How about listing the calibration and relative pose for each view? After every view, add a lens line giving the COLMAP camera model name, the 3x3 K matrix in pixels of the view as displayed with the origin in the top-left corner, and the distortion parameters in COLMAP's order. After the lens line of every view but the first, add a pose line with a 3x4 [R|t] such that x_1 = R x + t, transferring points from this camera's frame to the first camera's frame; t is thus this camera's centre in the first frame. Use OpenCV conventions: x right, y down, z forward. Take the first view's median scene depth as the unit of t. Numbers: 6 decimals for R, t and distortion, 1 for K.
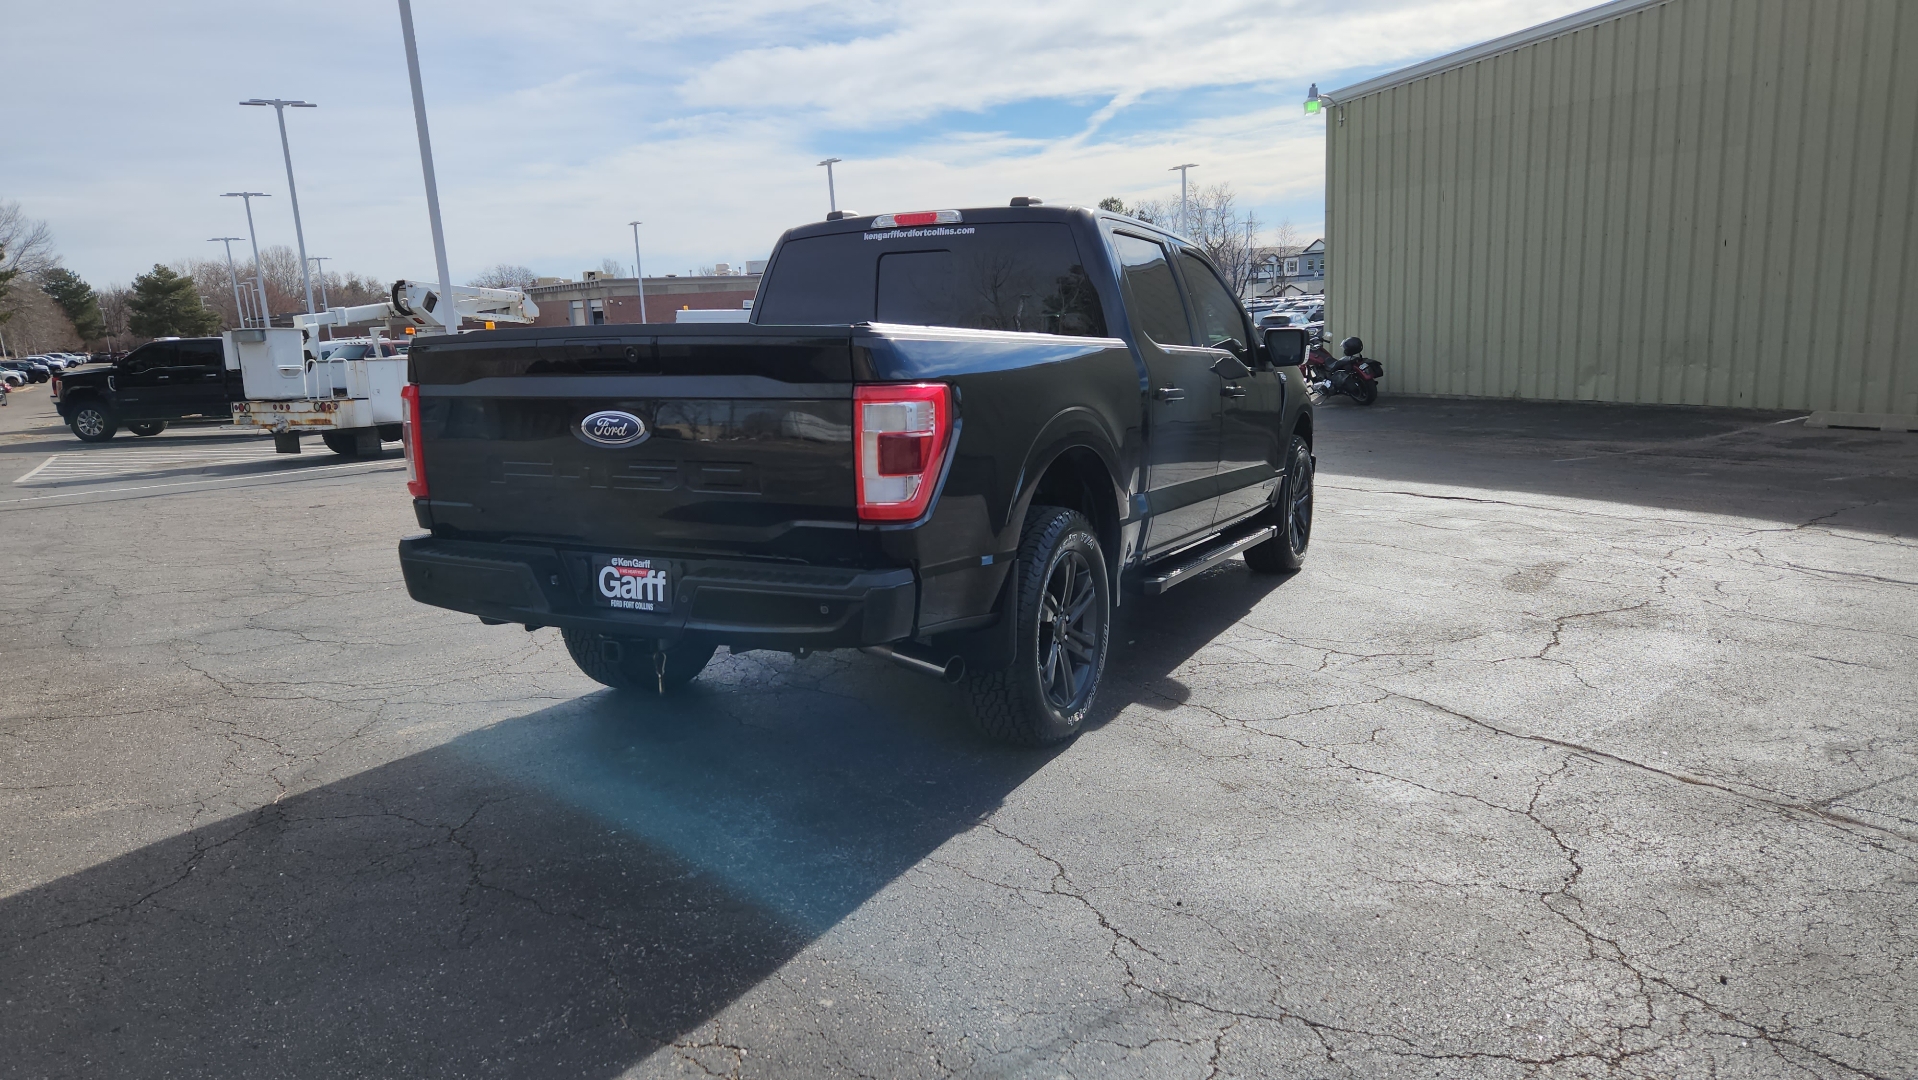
lens RADIAL K [[1304.1, 0, 932.3], [0, 1304.1, 549.1], [0, 0, 1]] dist [0.077037, -0.062811]
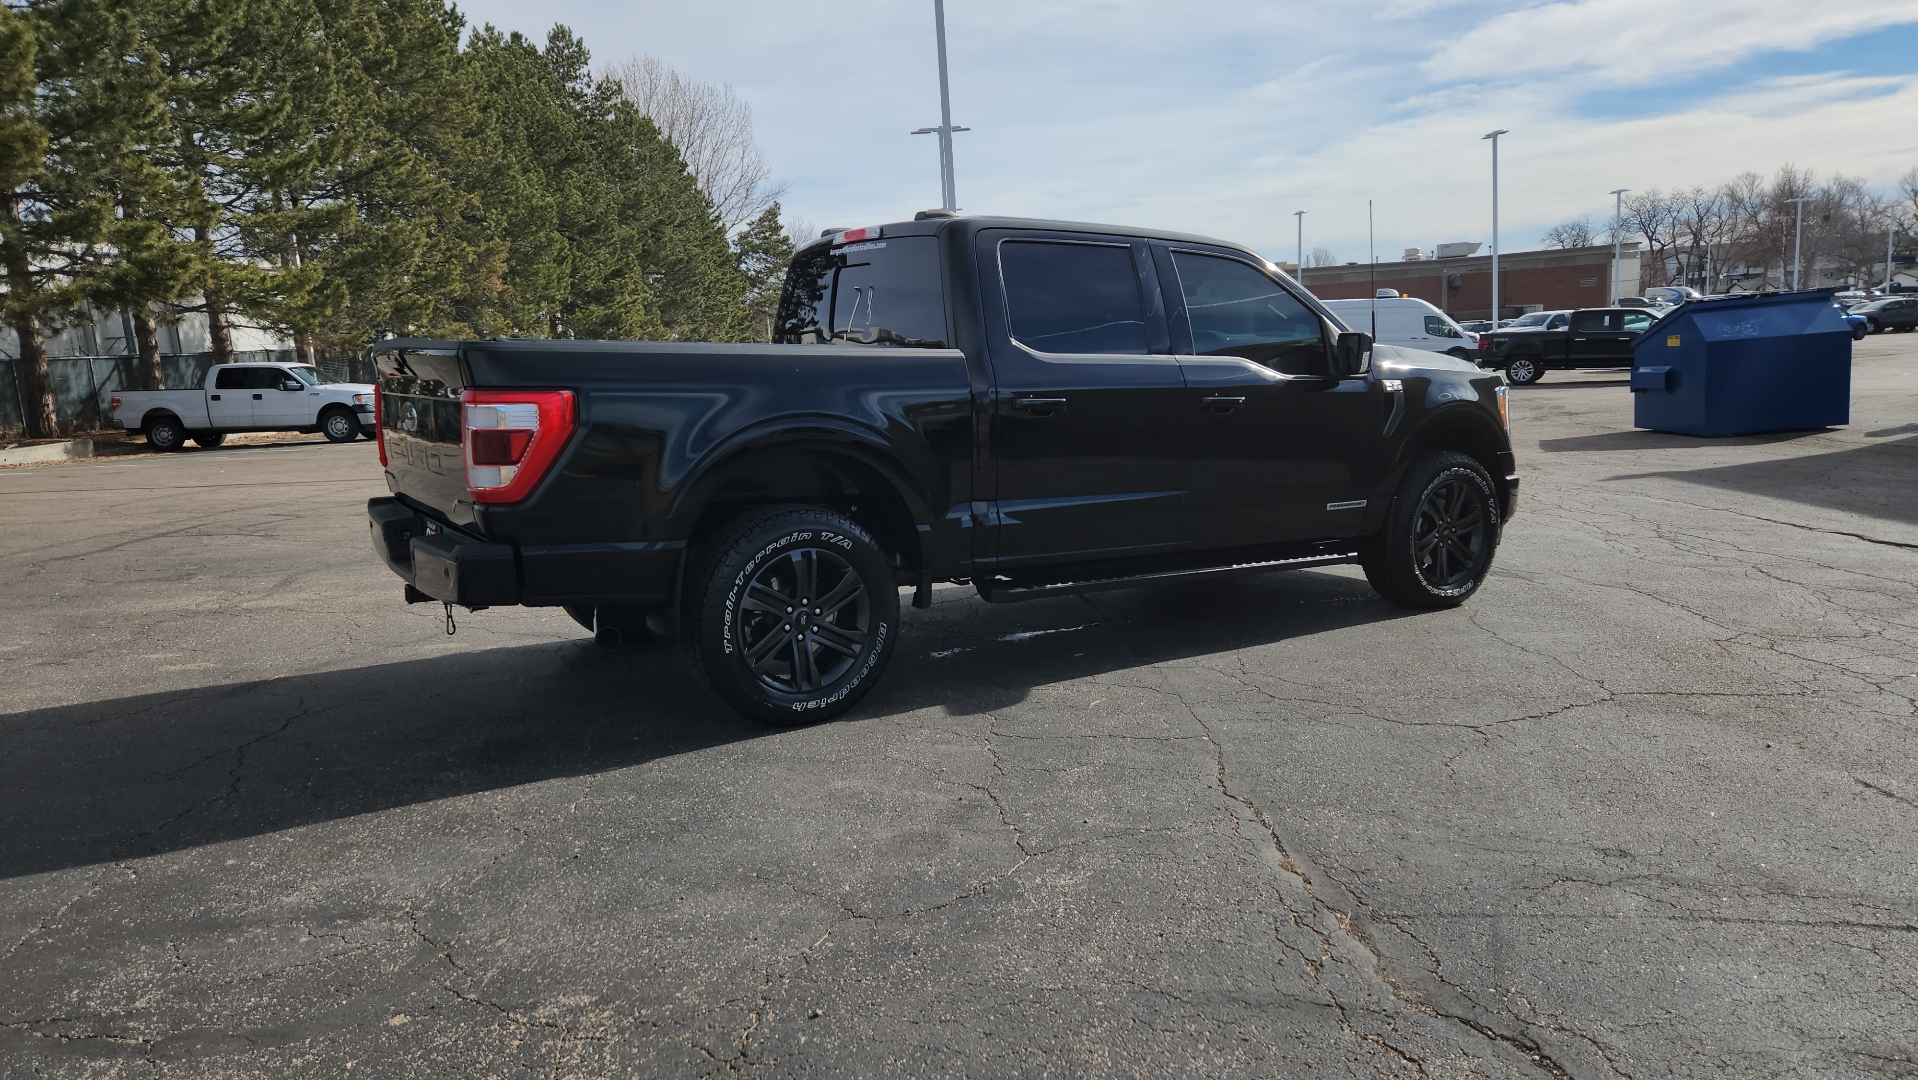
lens RADIAL K [[1311.6, 0, 933.8], [0, 1311.6, 534.7], [0, 0, 1]] dist [0.078034, -0.066530]
pose [[0.861102, 0.075544, -0.502789, 0.184384], [-0.077587, 0.996842, 0.016896, -0.008945], [0.502478, 0.024461, 0.864244, 0.030657]]
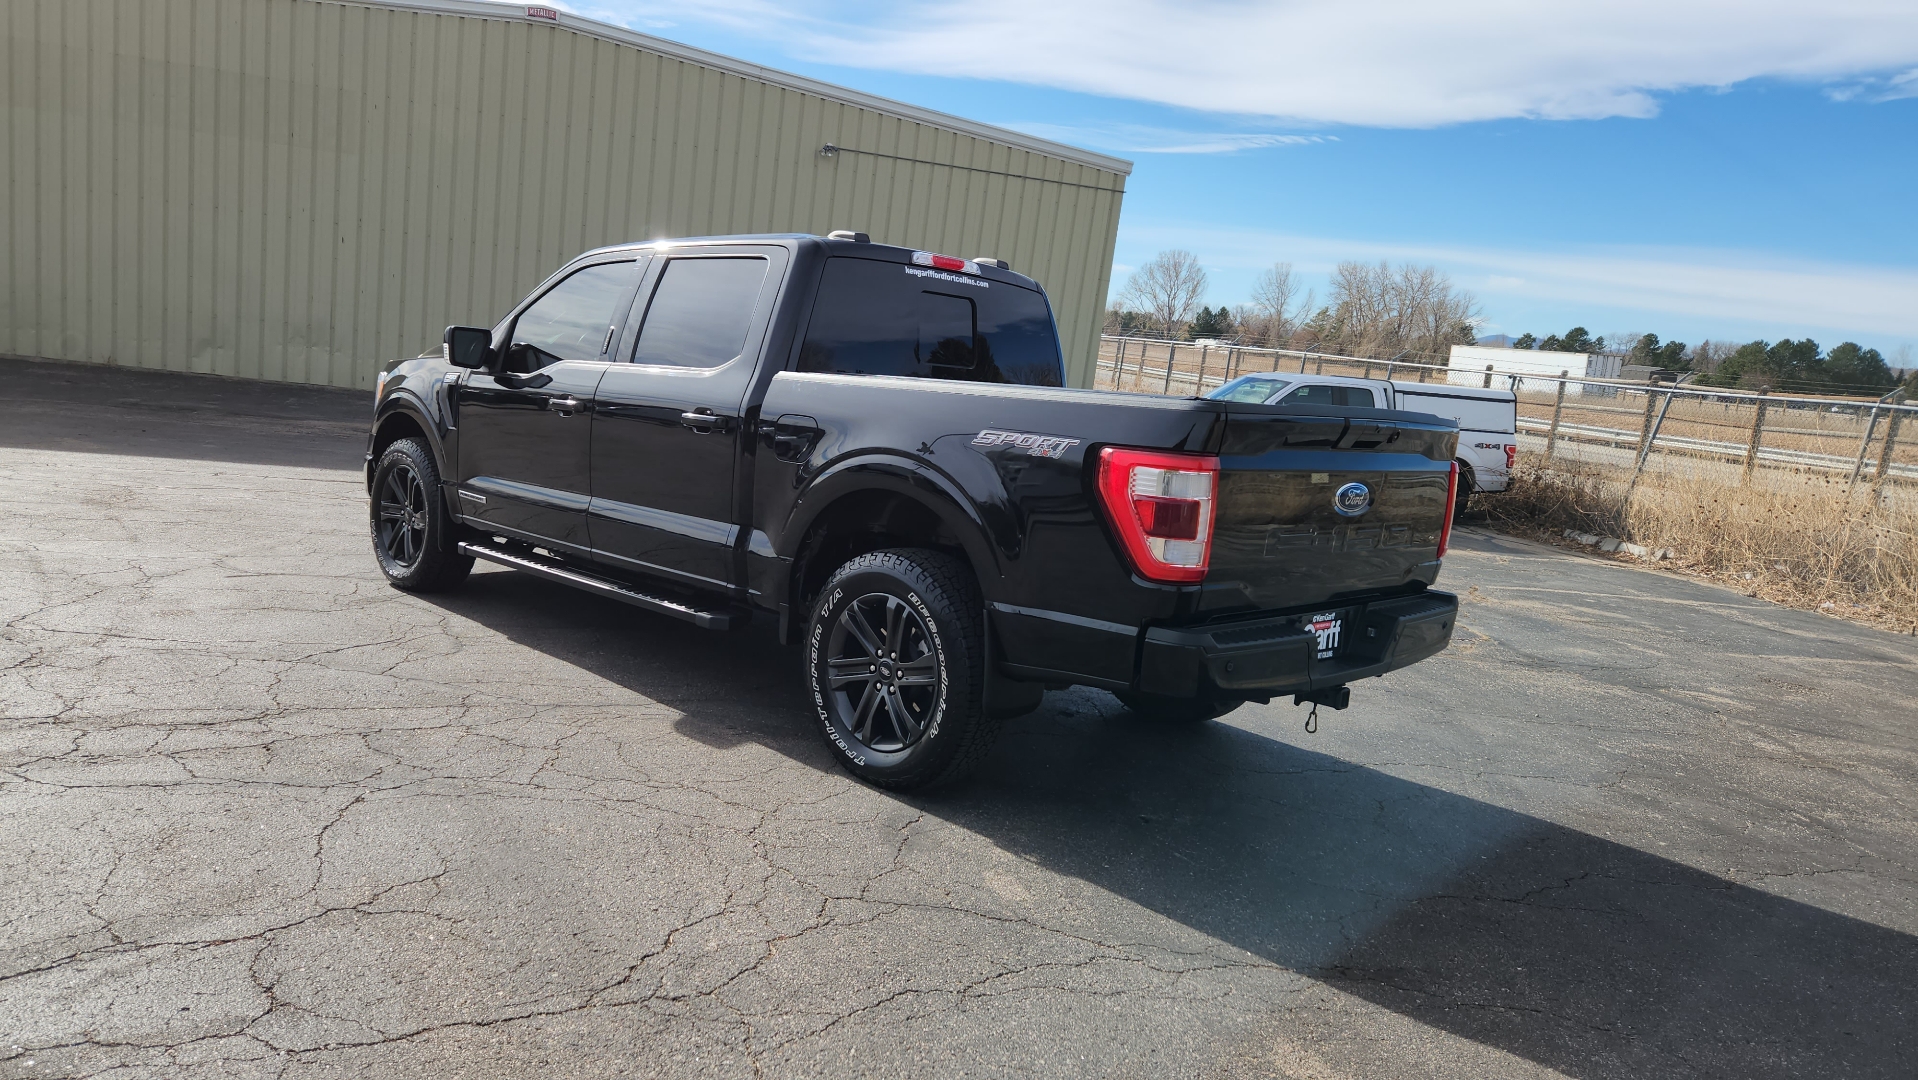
lens RADIAL K [[1298.0, 0, 897.6], [0, 1298.0, 532.5], [0, 0, 1]] dist [0.073588, -0.055624]
pose [[0.267567, -0.077840, 0.960390, -0.308911], [0.048110, 0.996568, 0.067369, -0.034193], [-0.962337, 0.028178, 0.270394, 0.233430]]
